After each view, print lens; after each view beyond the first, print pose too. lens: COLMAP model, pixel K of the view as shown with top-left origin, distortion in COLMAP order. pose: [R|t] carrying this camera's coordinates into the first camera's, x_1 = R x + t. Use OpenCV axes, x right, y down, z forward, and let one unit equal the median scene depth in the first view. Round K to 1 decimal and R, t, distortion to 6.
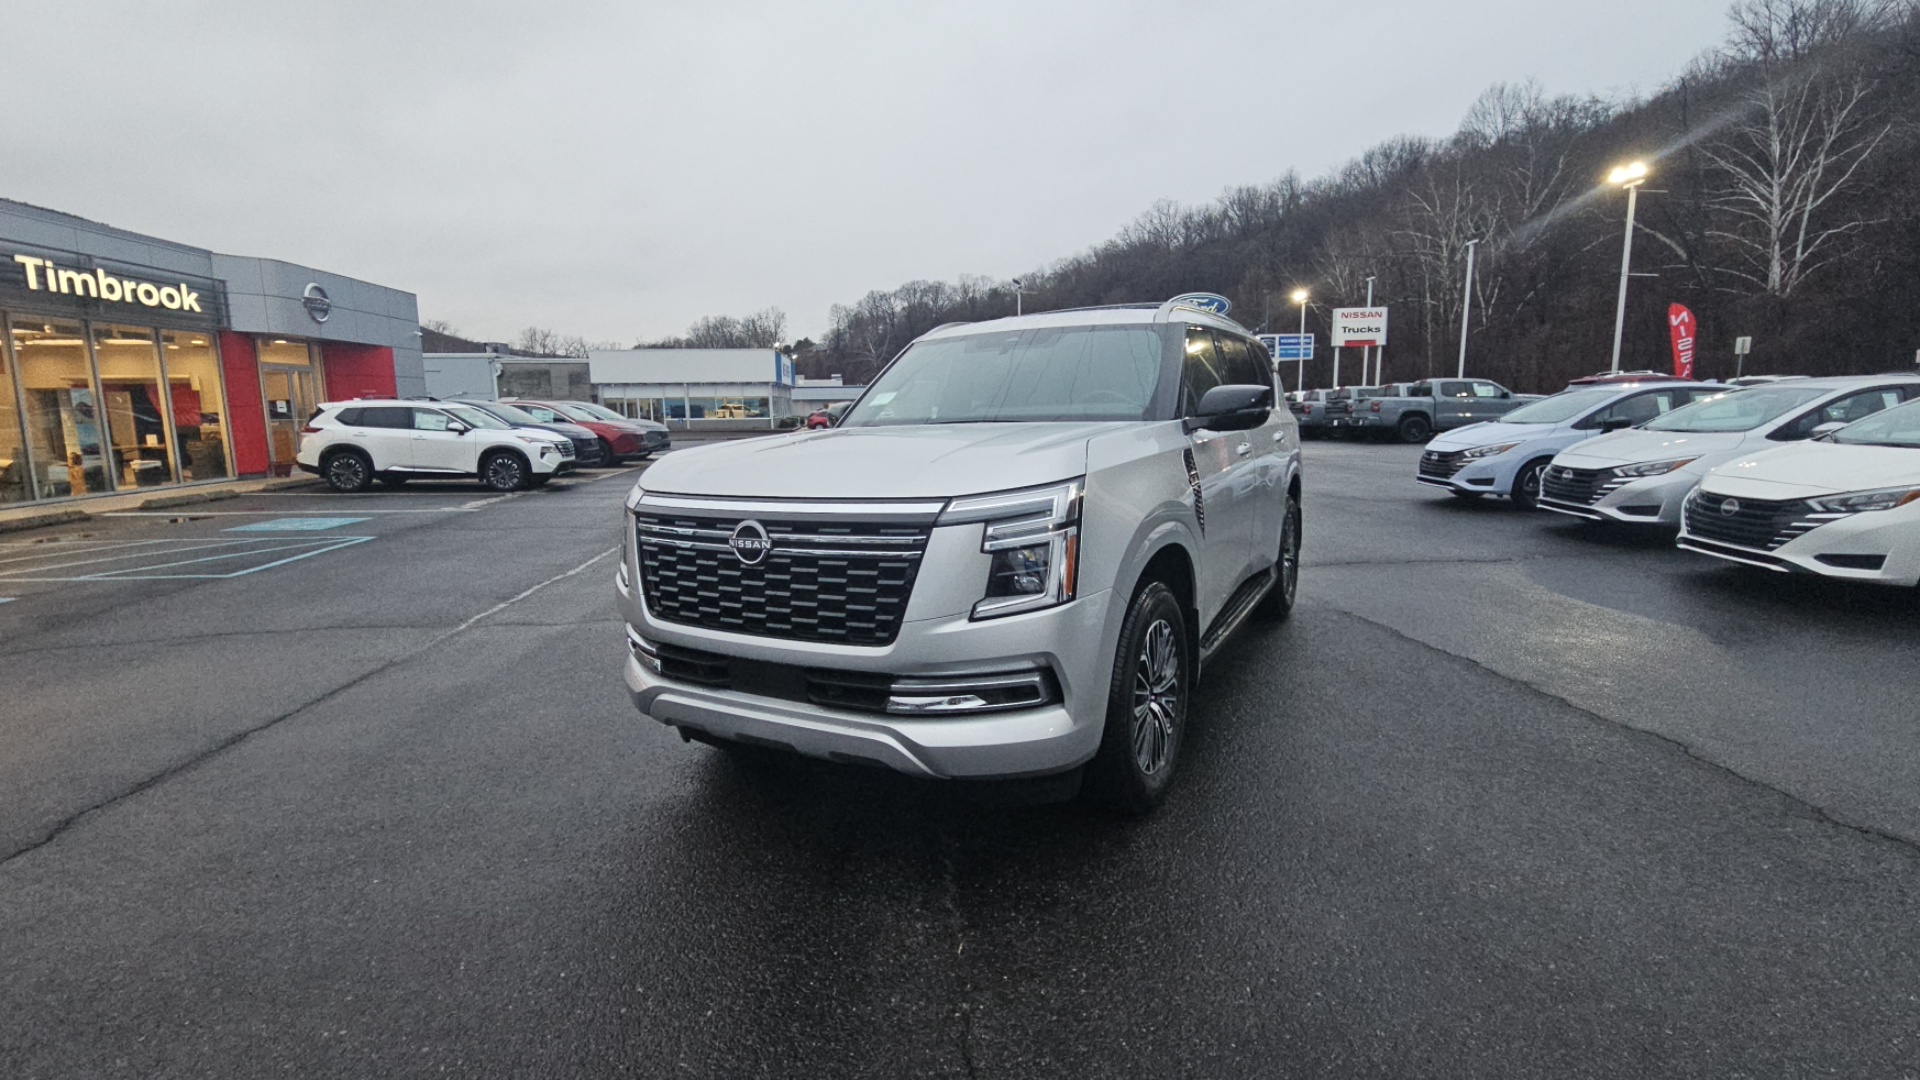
lens RADIAL K [[855.7, 0, 957.2], [0, 855.7, 541.6], [0, 0, 1]] dist [0.015647, -0.010114]
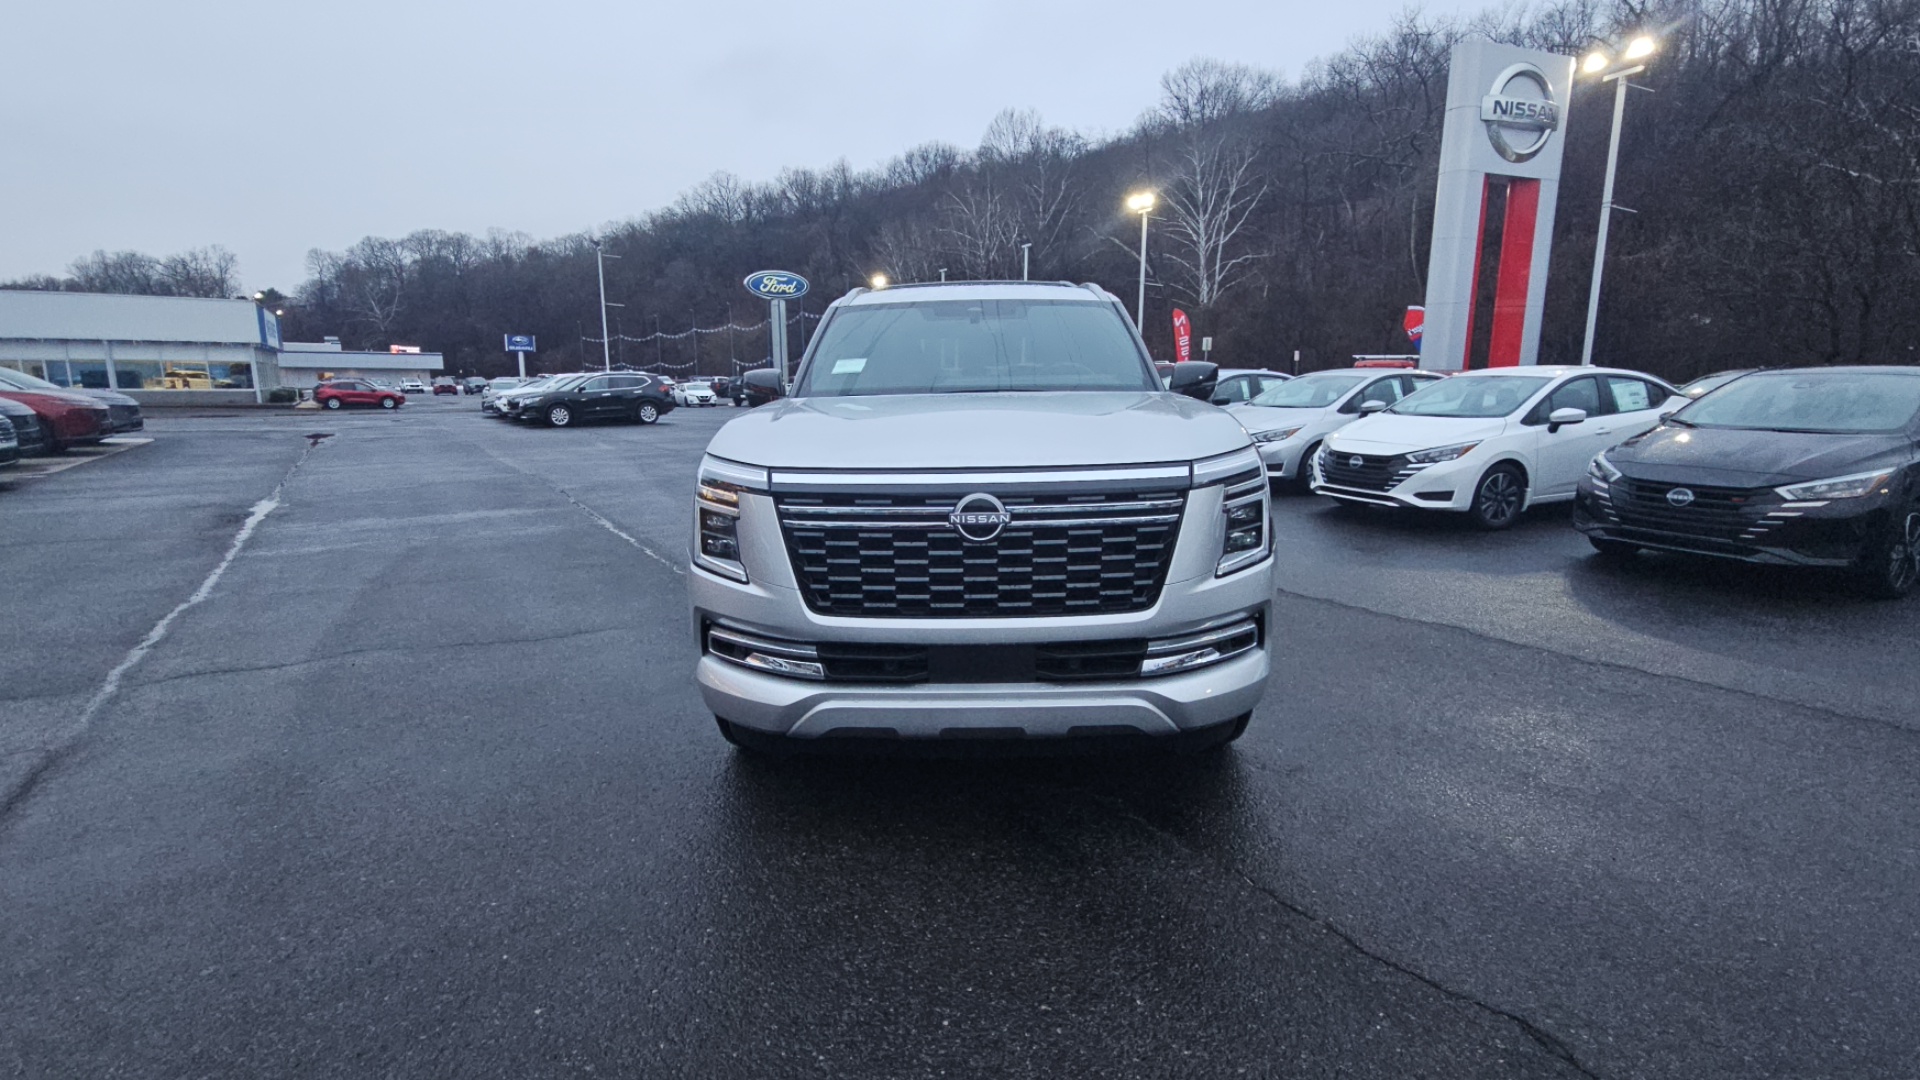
lens RADIAL K [[855.7, 0, 961.7], [0, 855.7, 539.8], [0, 0, 1]] dist [0.015647, -0.010114]
pose [[0.883012, -0.069141, 0.464229, -0.096247], [0.058075, 0.997584, 0.038113, -0.001526], [-0.465743, -0.006694, 0.884895, 0.027442]]
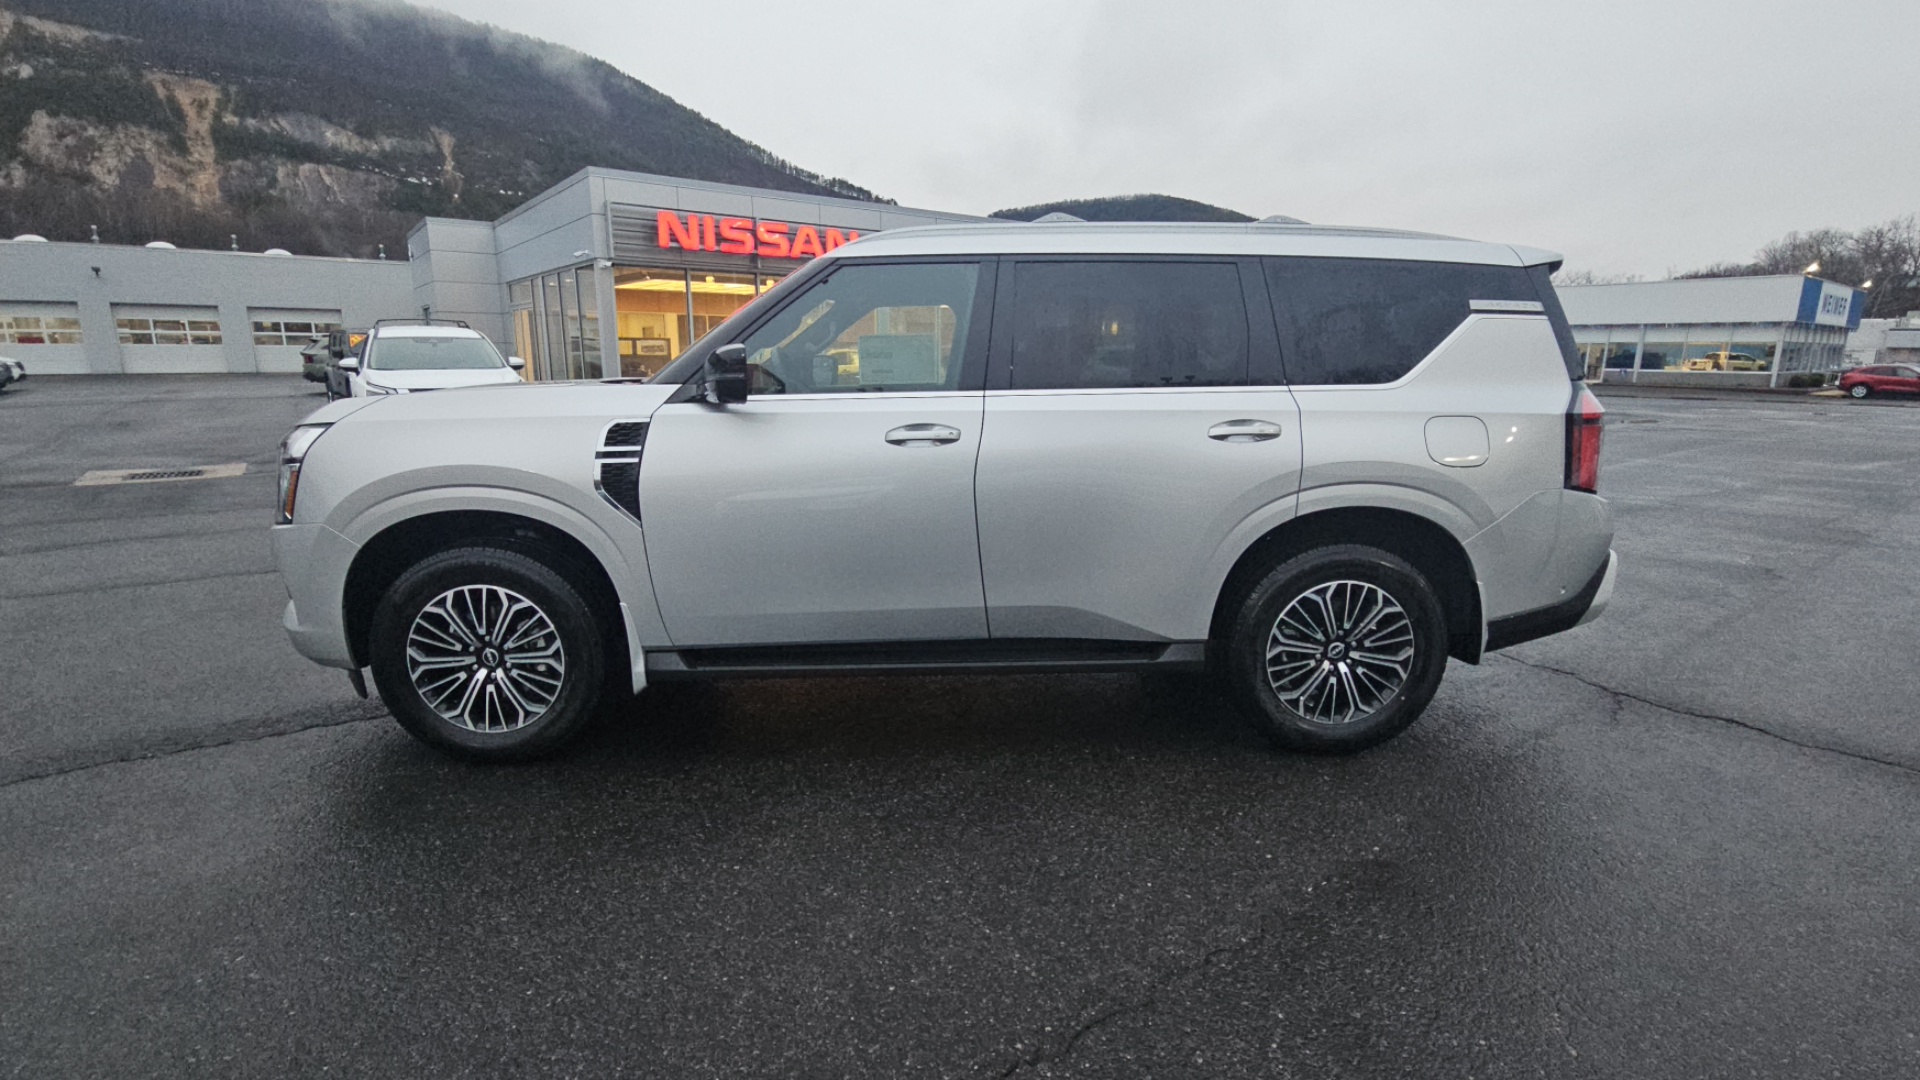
lens RADIAL K [[855.7, 0, 948.9], [0, 855.7, 542.1], [0, 0, 1]] dist [0.015647, -0.010114]
pose [[0.519586, 0.202981, -0.829957, 0.216095], [-0.149750, 0.977970, 0.145431, -0.026642], [0.841193, 0.048722, 0.538536, 0.139764]]
